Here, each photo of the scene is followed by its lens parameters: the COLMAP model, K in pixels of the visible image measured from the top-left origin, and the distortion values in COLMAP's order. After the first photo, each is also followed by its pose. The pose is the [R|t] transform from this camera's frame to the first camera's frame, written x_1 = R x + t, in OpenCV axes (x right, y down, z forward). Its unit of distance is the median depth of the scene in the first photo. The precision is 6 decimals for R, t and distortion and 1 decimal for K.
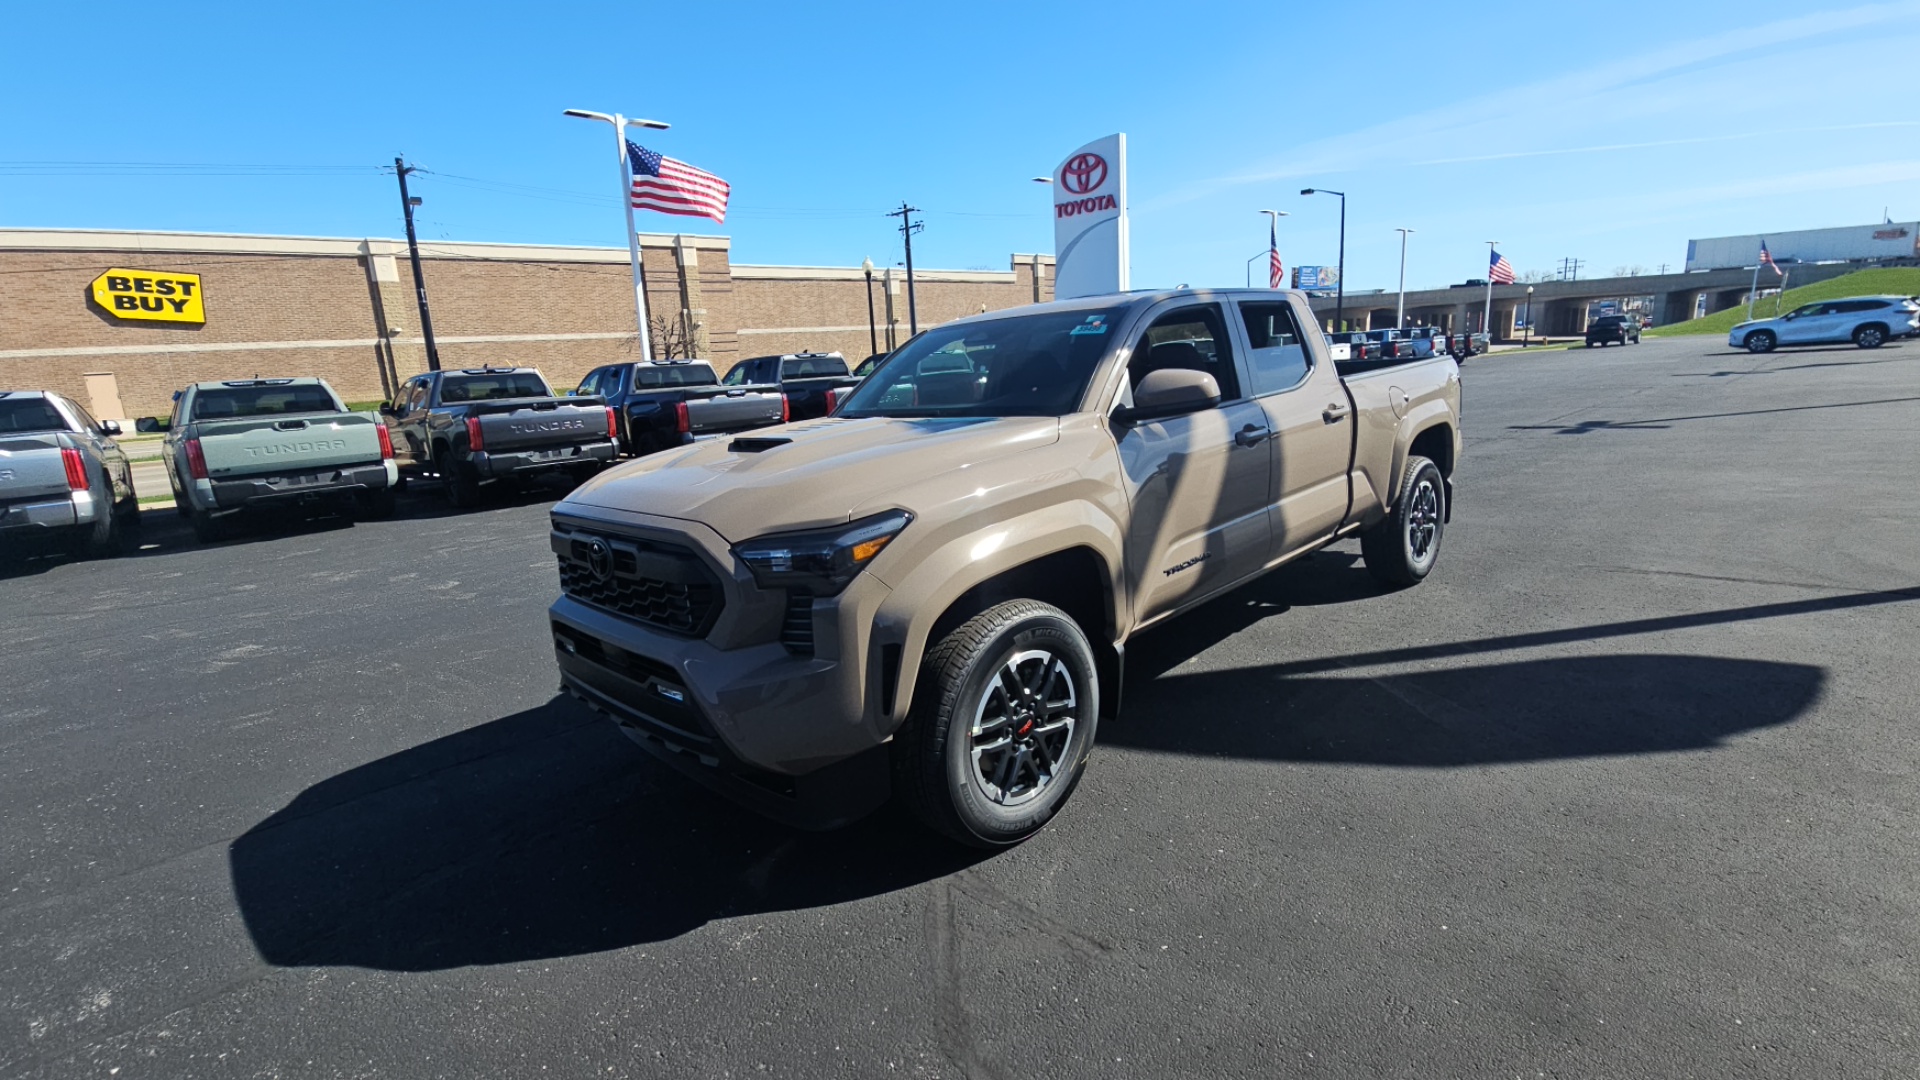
lens RADIAL K [[858.6, 0, 978.4], [0, 858.6, 540.2], [0, 0, 1]] dist [0.016907, -0.011119]
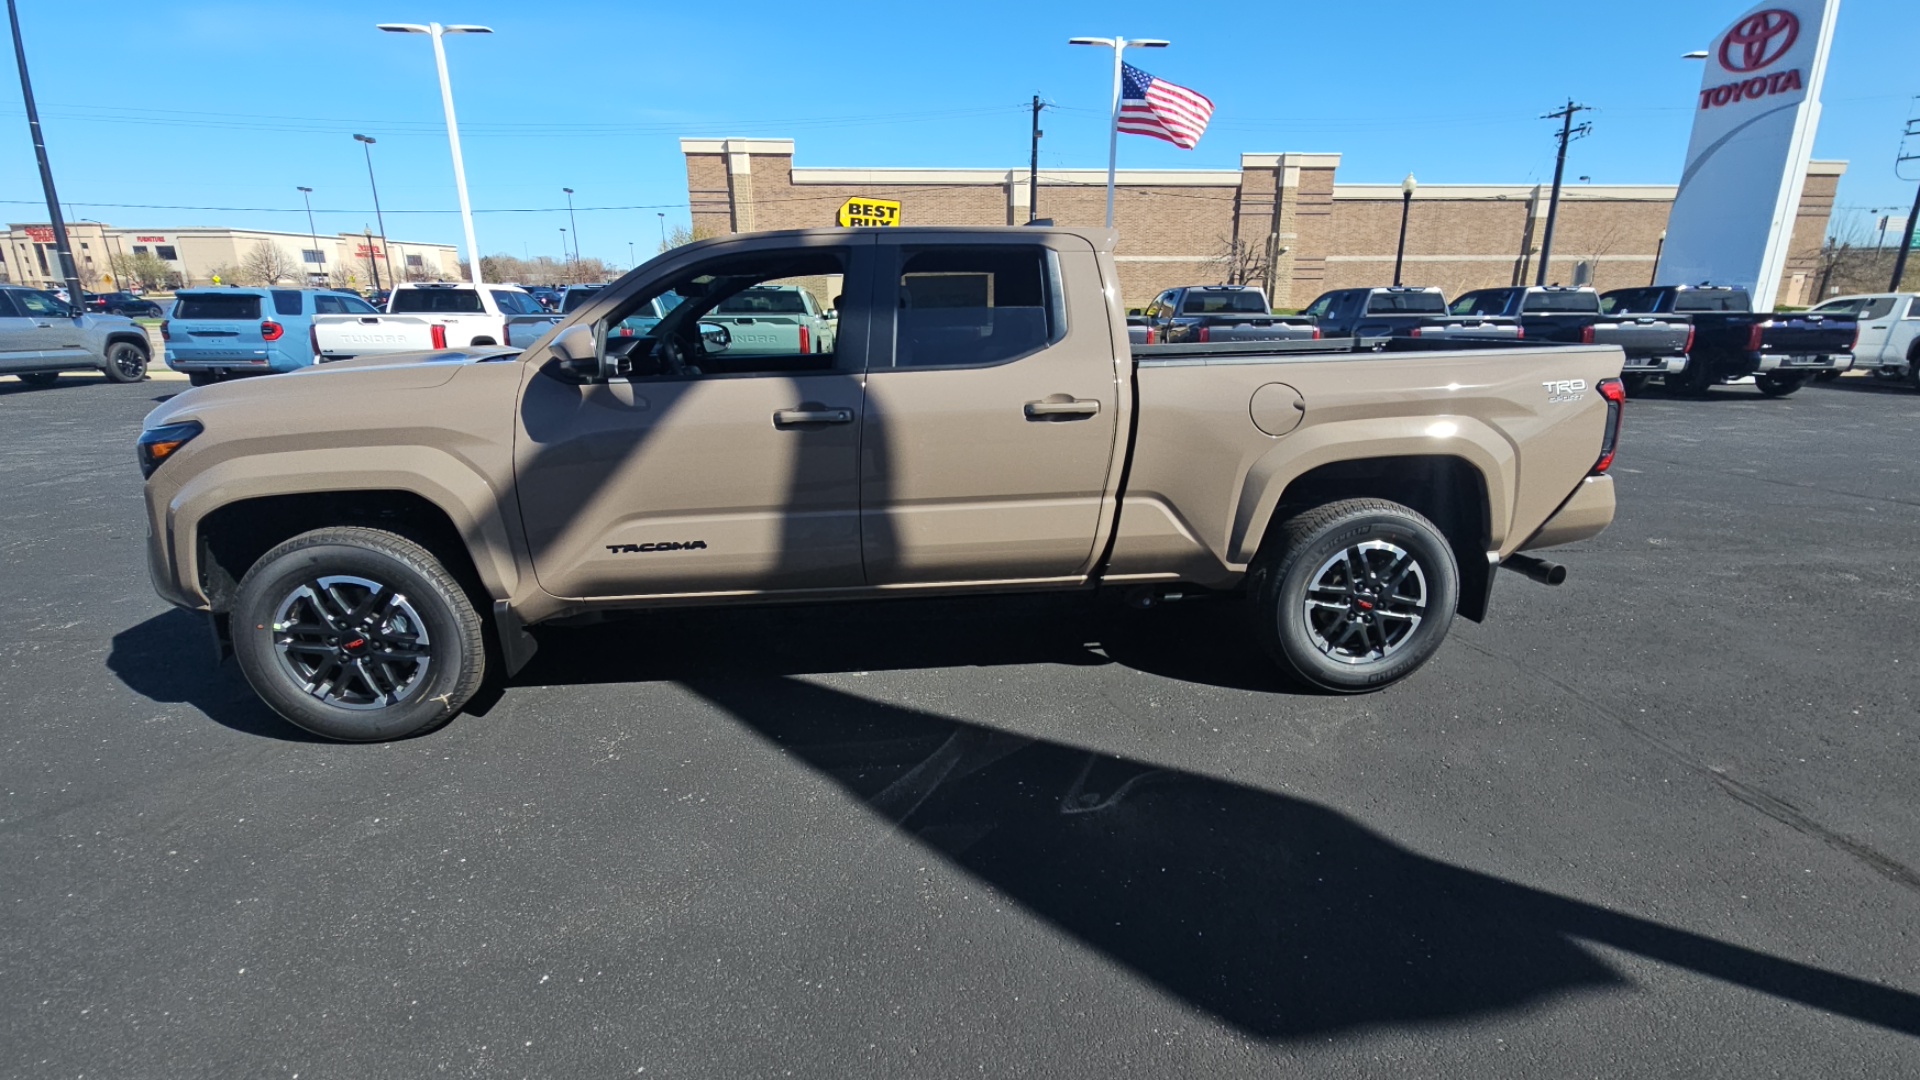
lens RADIAL K [[858.6, 0, 978.4], [0, 858.6, 540.2], [0, 0, 1]] dist [0.016907, -0.011119]
pose [[0.769054, 0.227771, -0.597224, 0.089912], [-0.178561, 0.973713, 0.141421, -0.014349], [0.613736, -0.002120, 0.789508, 0.044144]]
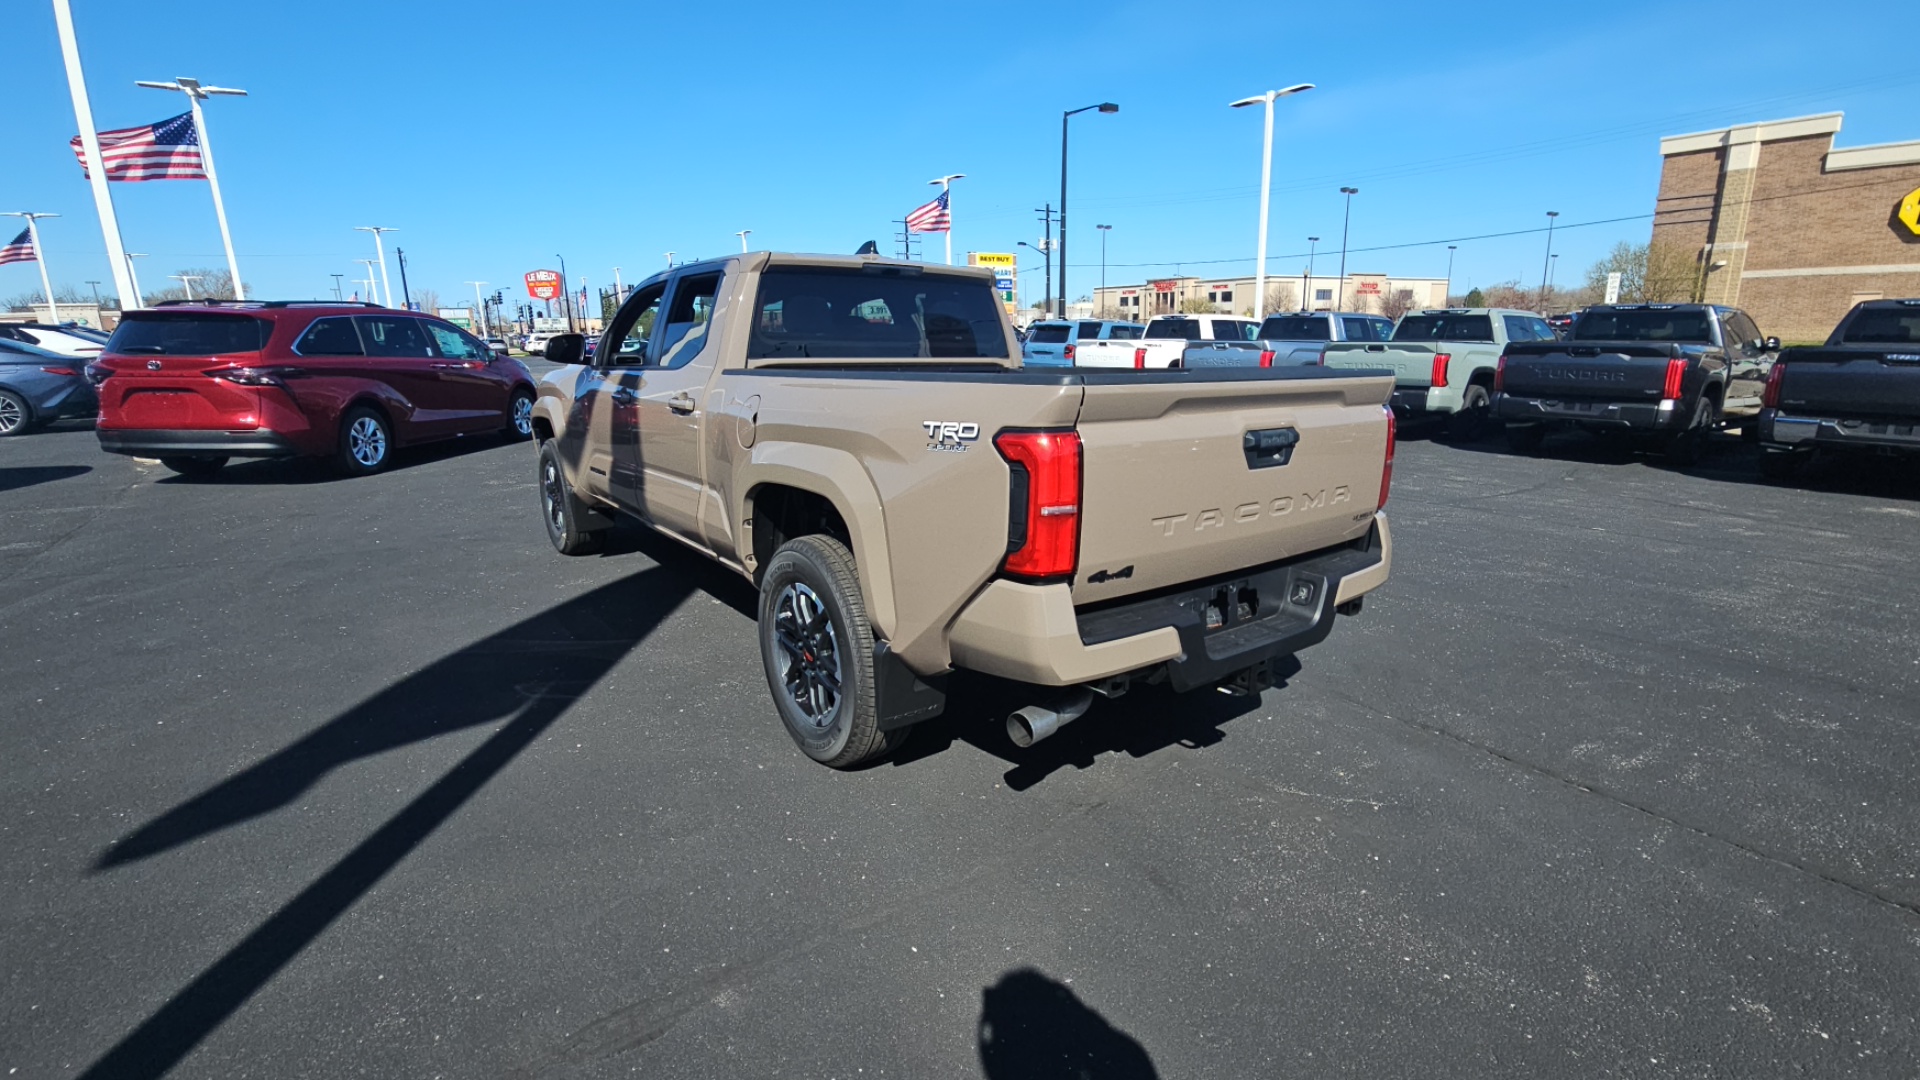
lens RADIAL K [[859.6, 0, 973.8], [0, 859.6, 536.6], [0, 0, 1]] dist [0.010125, -0.009486]
pose [[-0.140884, 0.285920, -0.947841, 0.136049], [-0.196308, 0.930312, 0.309811, -0.038671], [0.970368, 0.229716, -0.074938, 0.152250]]
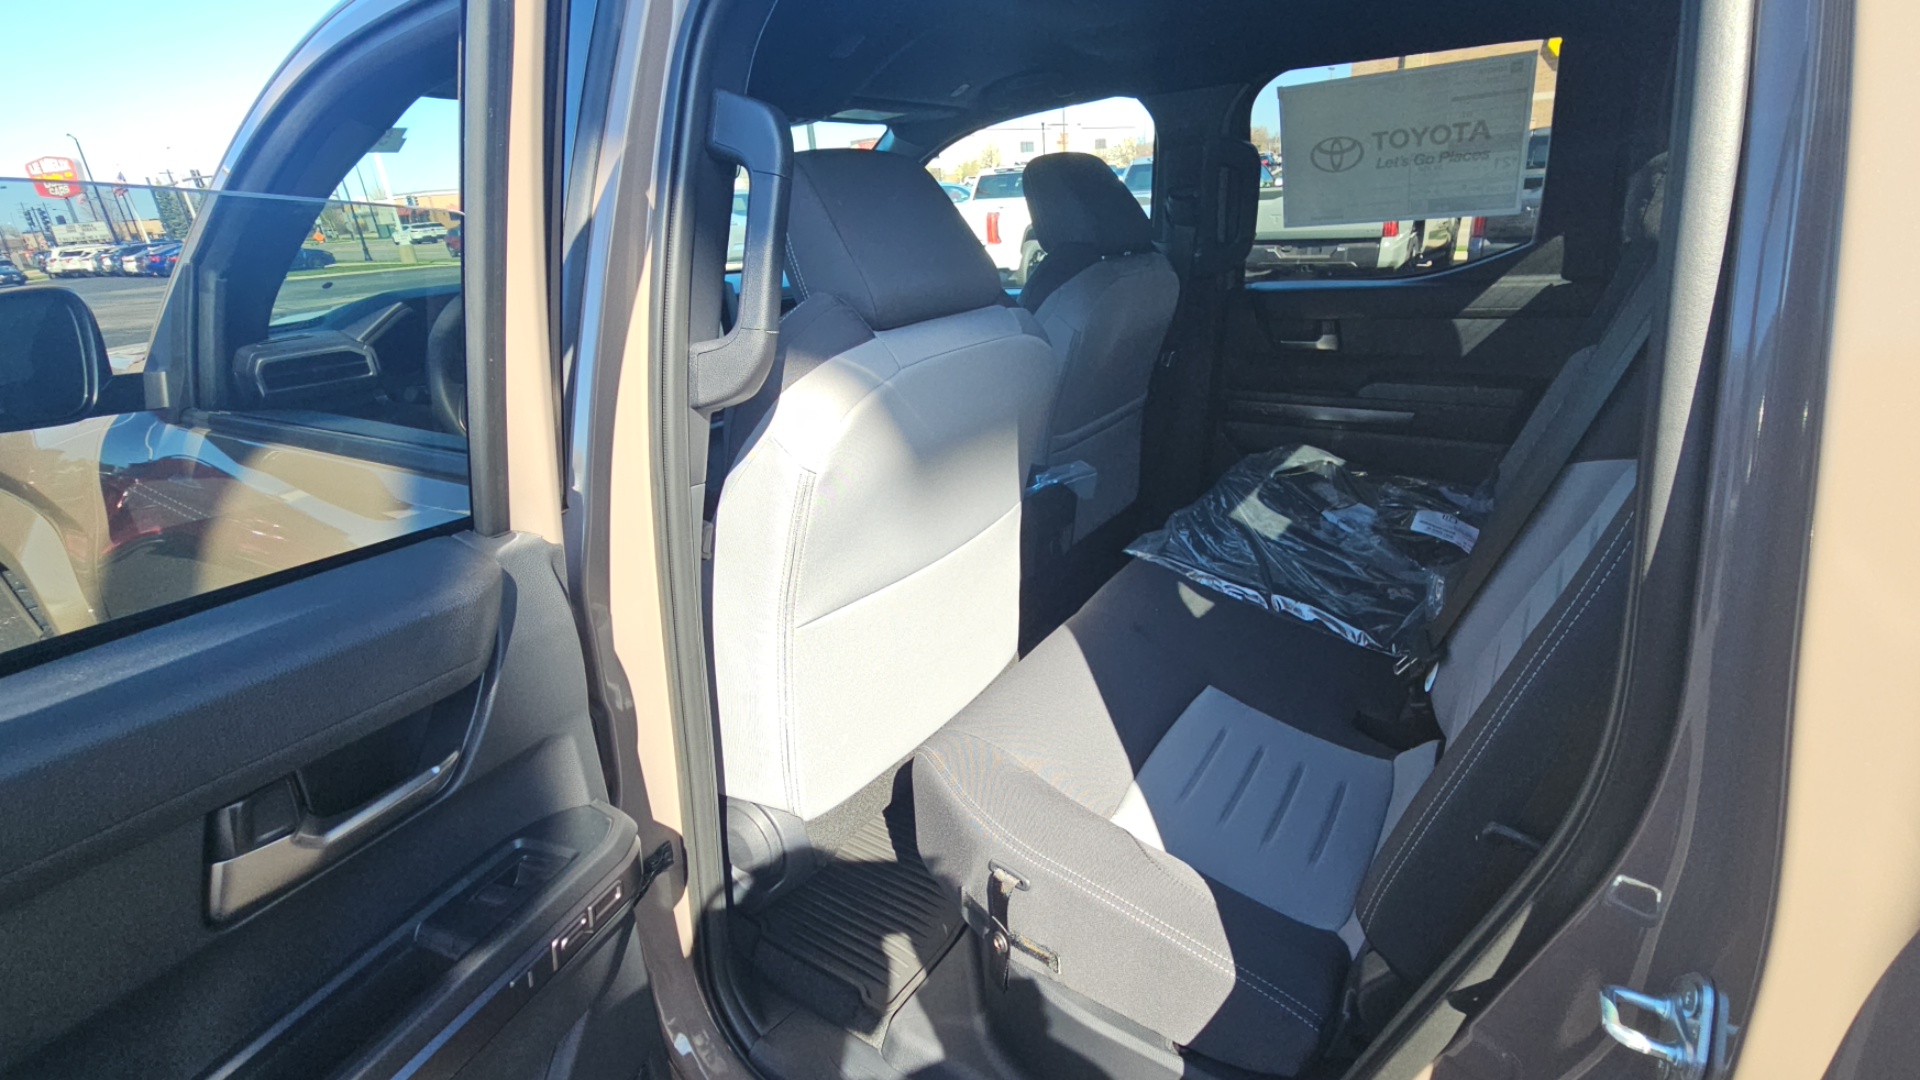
lens RADIAL K [[858.6, 0, 978.4], [0, 858.6, 540.2], [0, 0, 1]] dist [0.016907, -0.011119]
pose [[0.189411, 0.414187, -0.890266, 0.051782], [-0.160092, 0.907573, 0.388178, -0.024100], [0.968759, 0.068999, 0.238212, 0.103987]]
